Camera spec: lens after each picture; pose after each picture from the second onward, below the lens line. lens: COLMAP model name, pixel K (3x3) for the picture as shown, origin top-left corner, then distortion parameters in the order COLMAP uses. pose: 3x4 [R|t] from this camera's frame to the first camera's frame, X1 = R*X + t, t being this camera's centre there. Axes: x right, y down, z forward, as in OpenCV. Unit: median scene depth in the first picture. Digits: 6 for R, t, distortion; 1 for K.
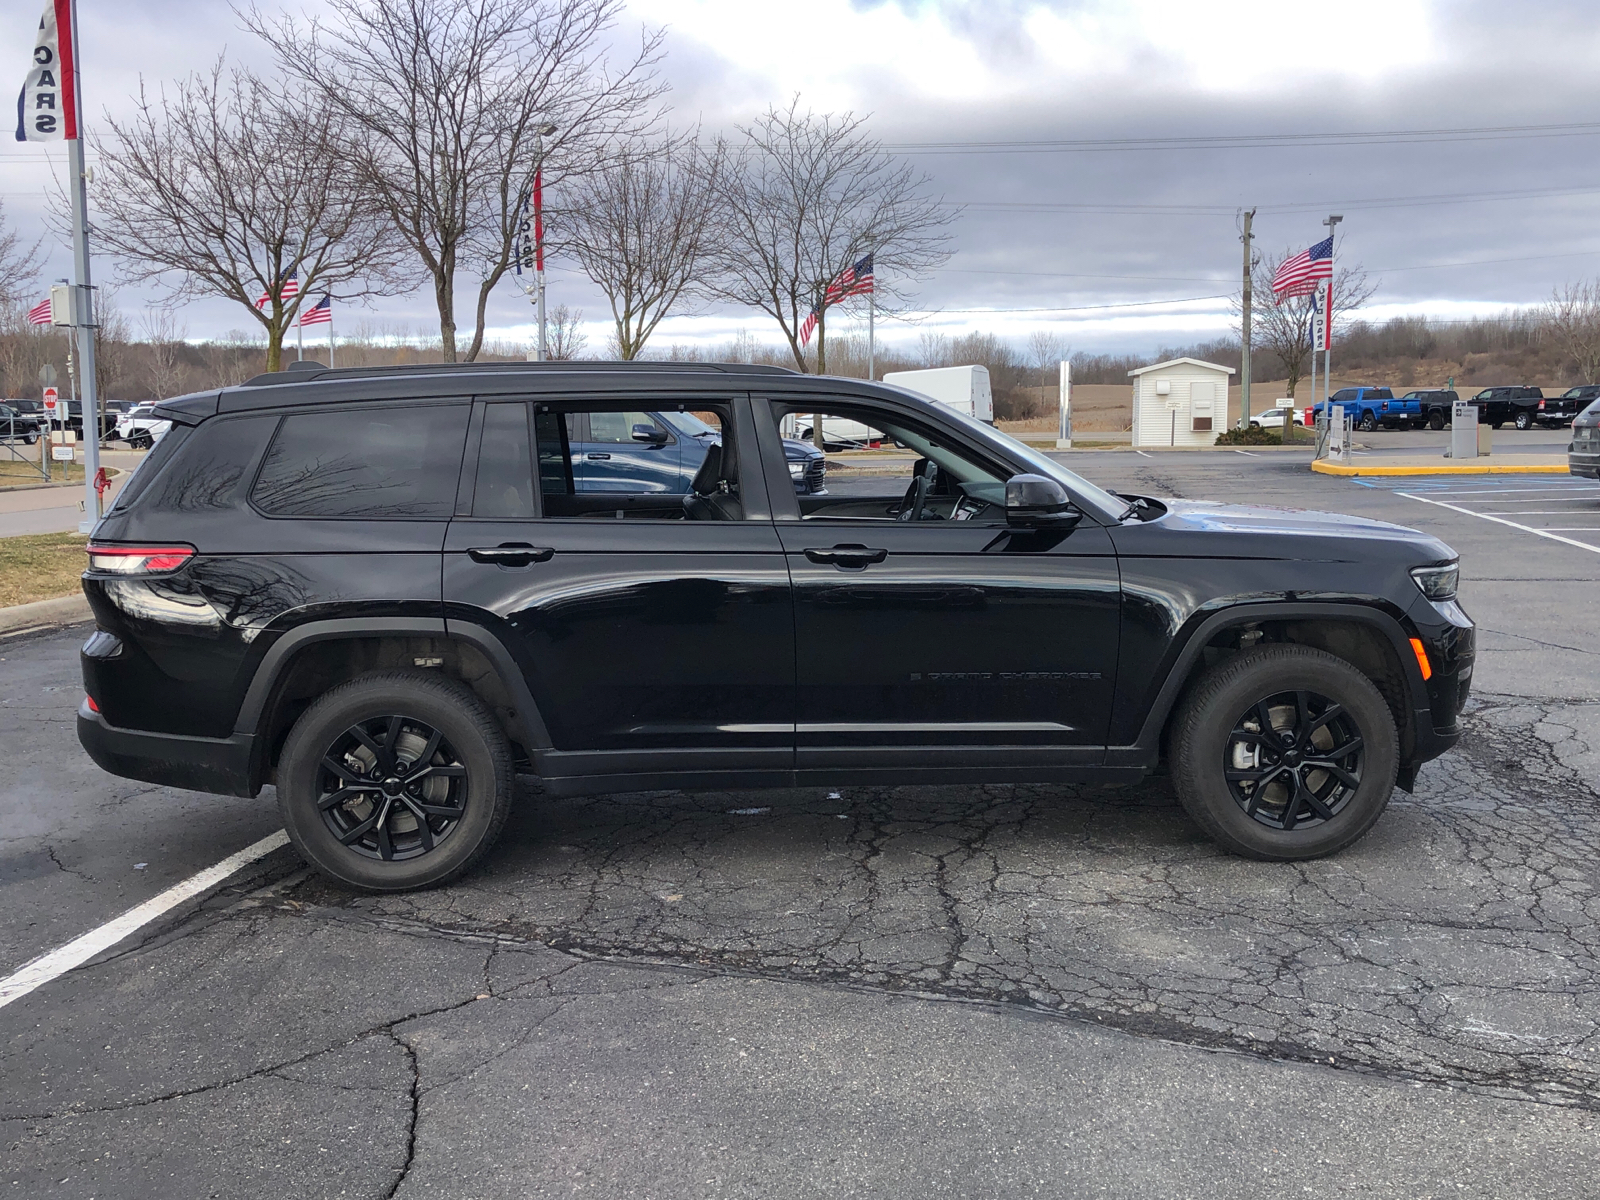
lens RADIAL K [[1613.3, 0, 796.8], [0, 1613.3, 606.2], [0, 0, 1]] dist [0.074595, -0.188472]
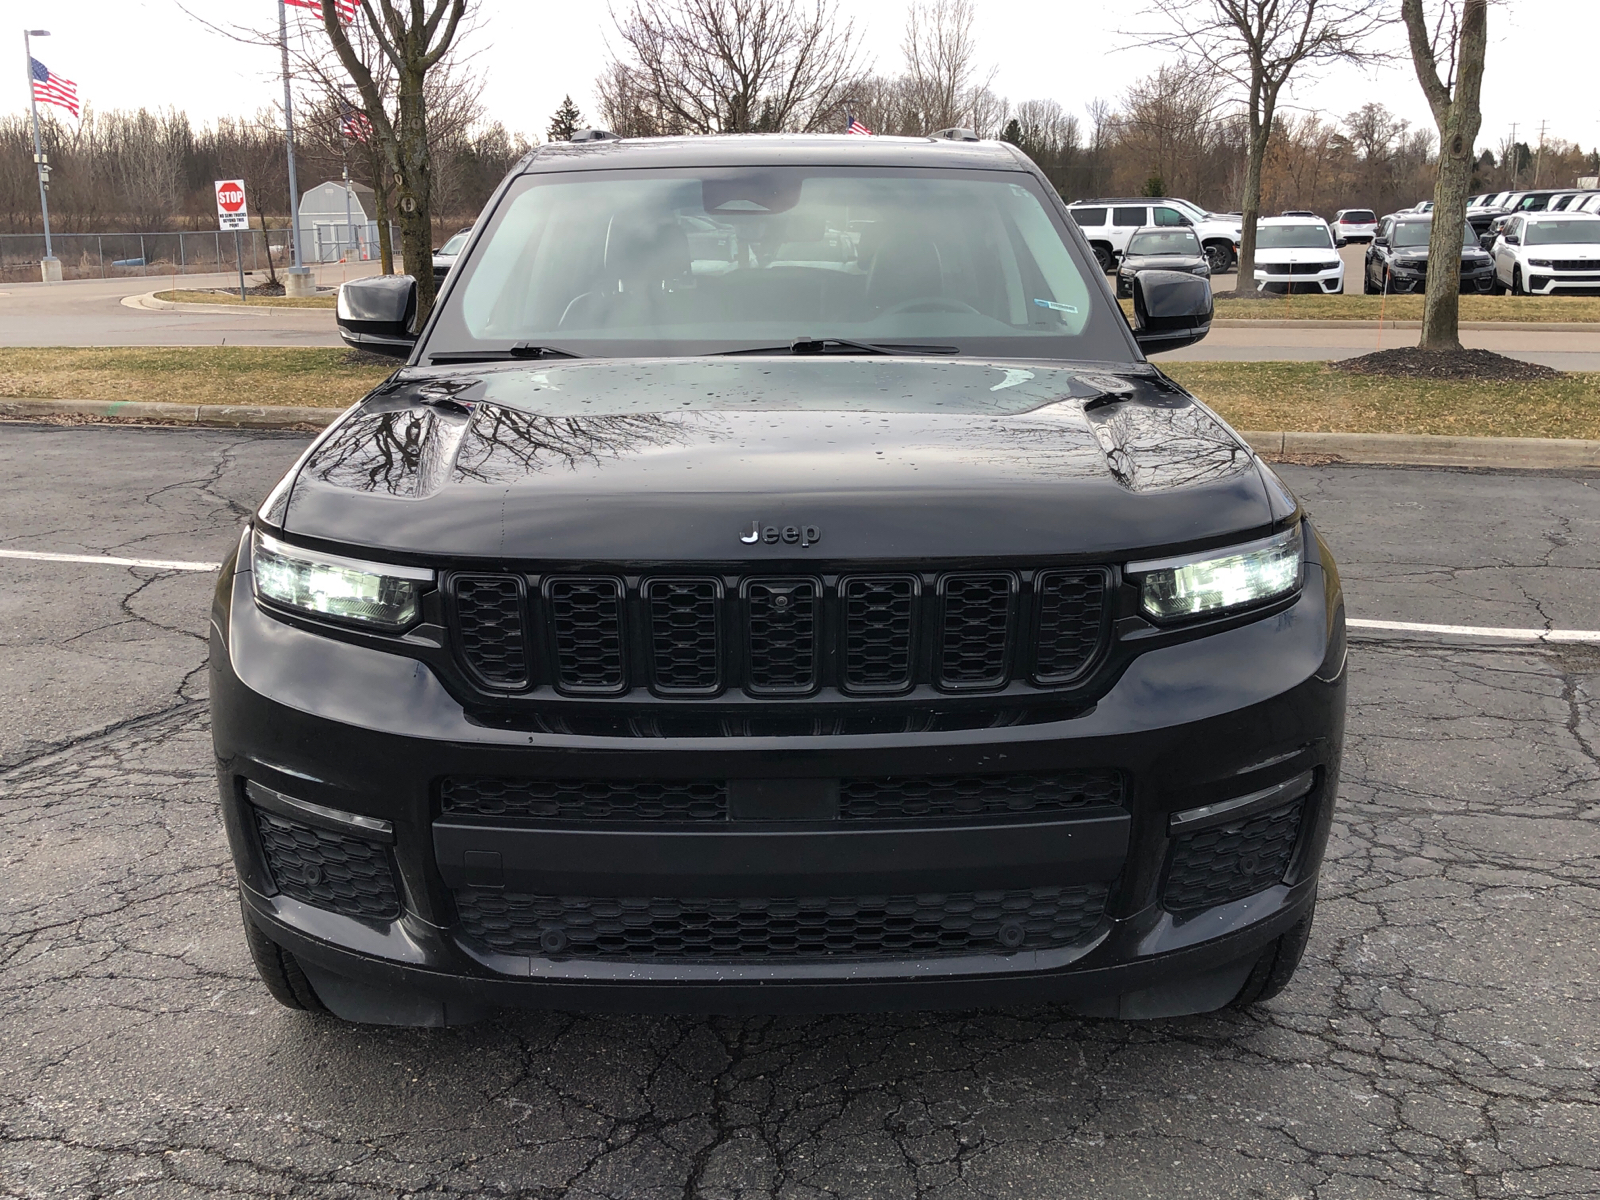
lens RADIAL K [[1622.2, 0, 800.0], [0, 1622.2, 600.0], [0, 0, 1]] dist [0.001326, 0.030817]
pose [[-0.056669, 0.230373, -0.971451, 0.851999], [-0.116240, 0.964875, 0.235594, -0.132346], [0.991603, 0.126272, -0.027900, 1.210308]]
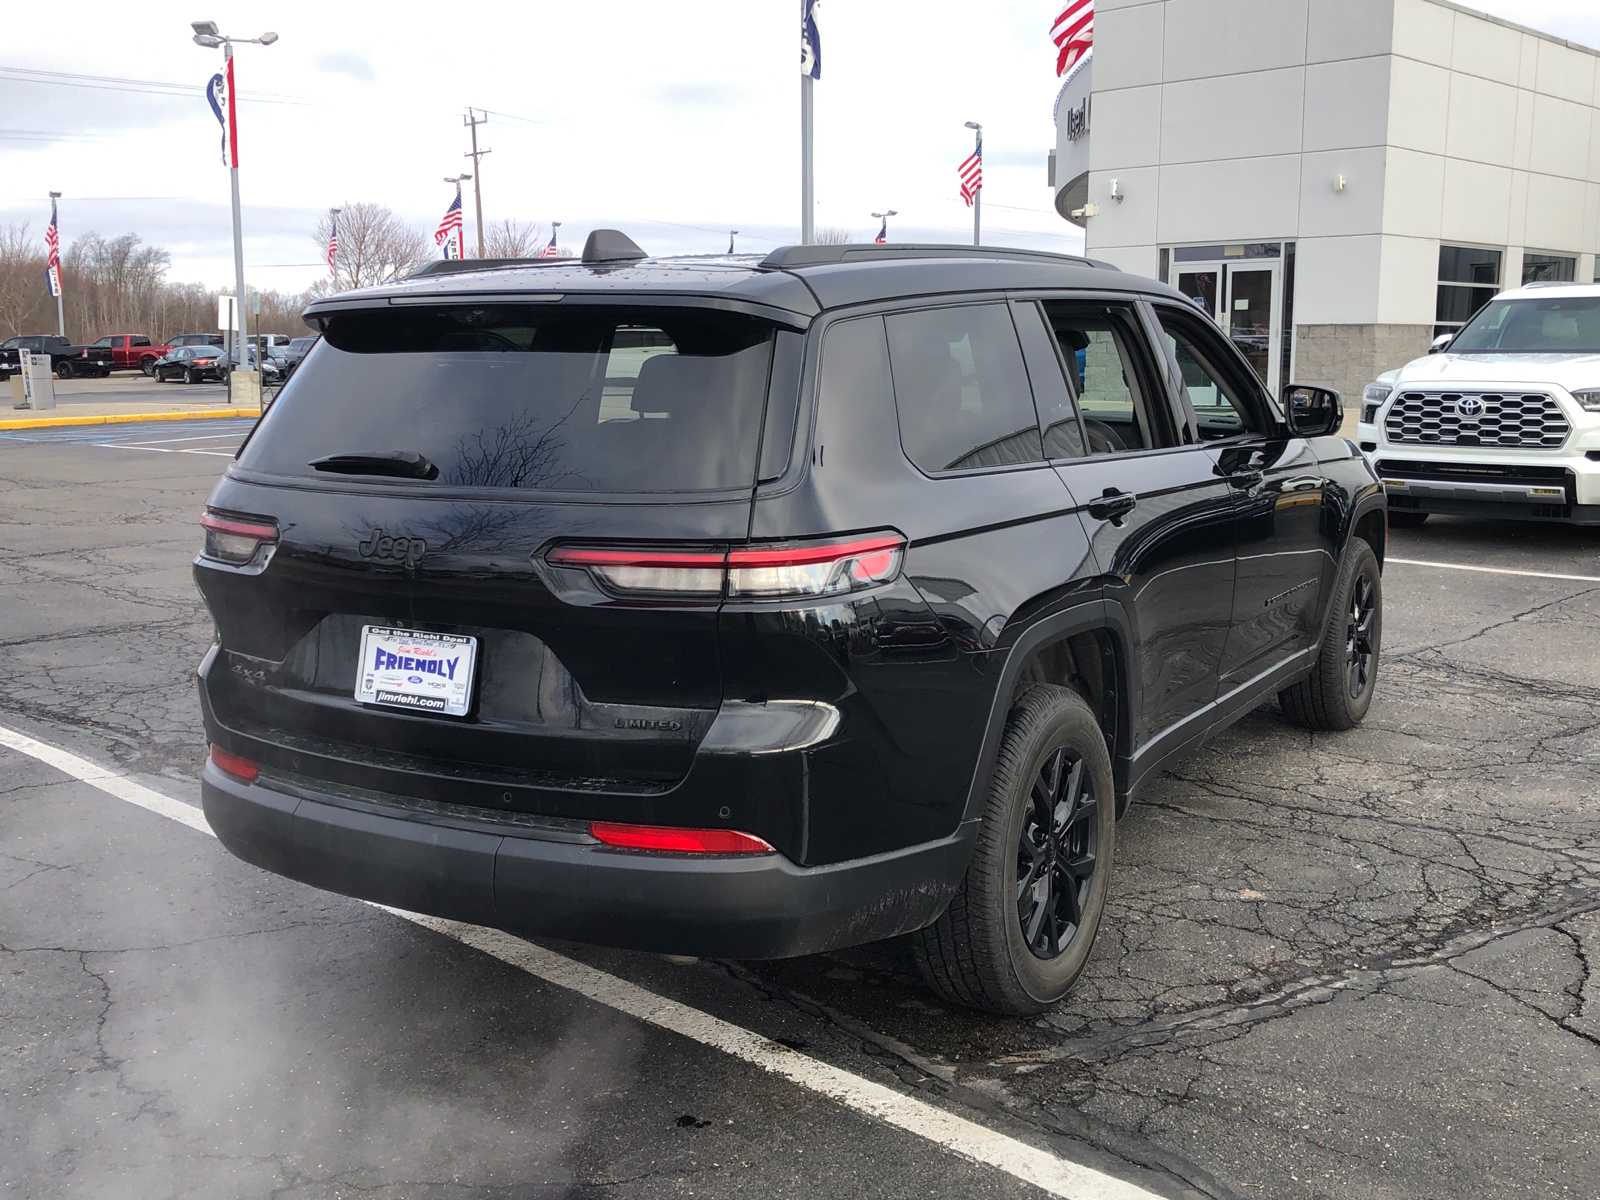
lens RADIAL K [[1624.2, 0, 800.0], [0, 1624.2, 600.0], [0, 0, 1]] dist [0.060127, -0.167868]
pose [[0.575386, -0.124168, 0.808402, -0.858920], [0.105125, 0.991438, 0.077458, -0.061045], [-0.811098, 0.040415, 0.583513, 0.669517]]
